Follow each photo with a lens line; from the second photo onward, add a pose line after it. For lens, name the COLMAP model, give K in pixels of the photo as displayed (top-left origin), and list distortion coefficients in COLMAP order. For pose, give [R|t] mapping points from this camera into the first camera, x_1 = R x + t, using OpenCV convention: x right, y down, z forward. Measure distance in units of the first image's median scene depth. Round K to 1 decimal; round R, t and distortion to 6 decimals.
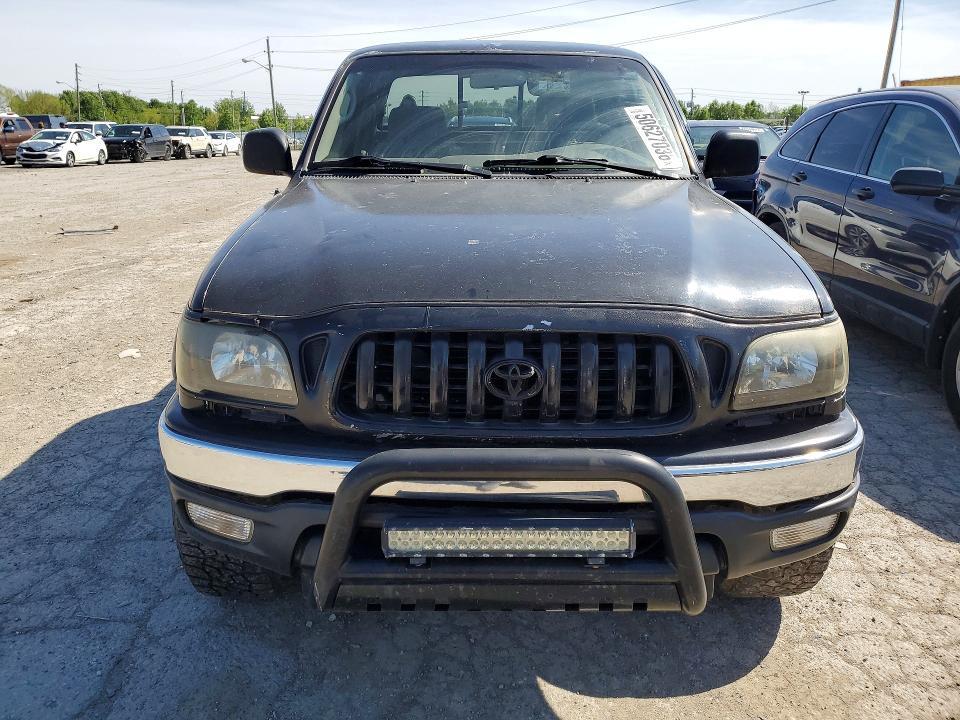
lens RADIAL K [[729.9, 0, 480.0], [0, 729.9, 360.0], [0, 0, 1]] dist [0.060220, -0.066834]
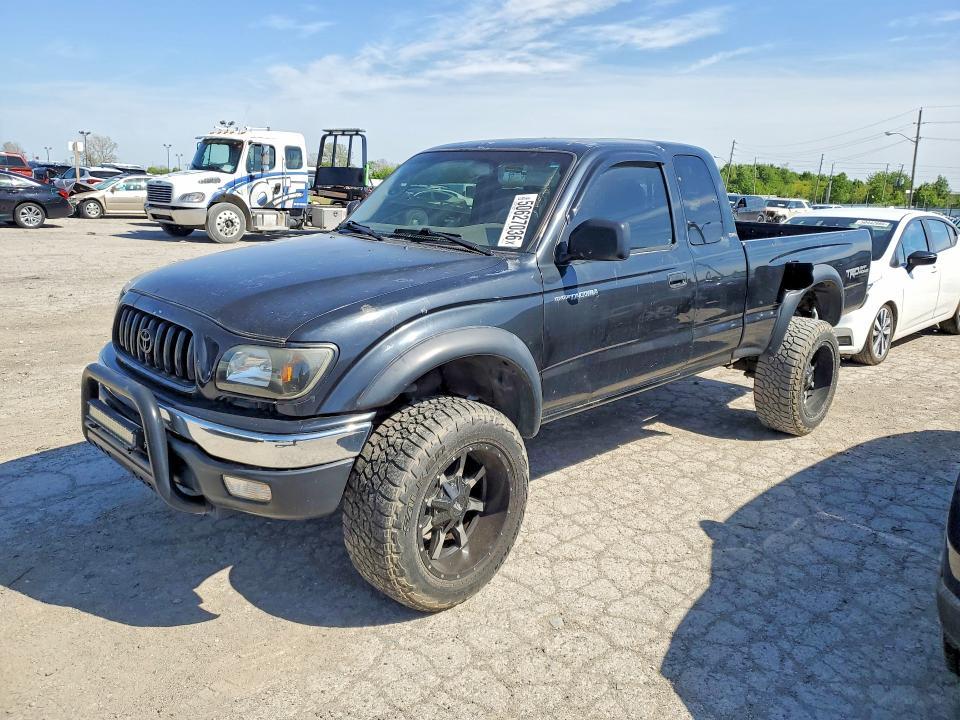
lens RADIAL K [[729.9, 0, 480.0], [0, 729.9, 360.0], [0, 0, 1]] dist [0.060220, -0.066834]
pose [[0.709021, 0.189307, -0.679303, 1.095764], [-0.249408, 0.968351, 0.009540, -0.086979], [0.659610, 0.162660, 0.733796, 0.141556]]
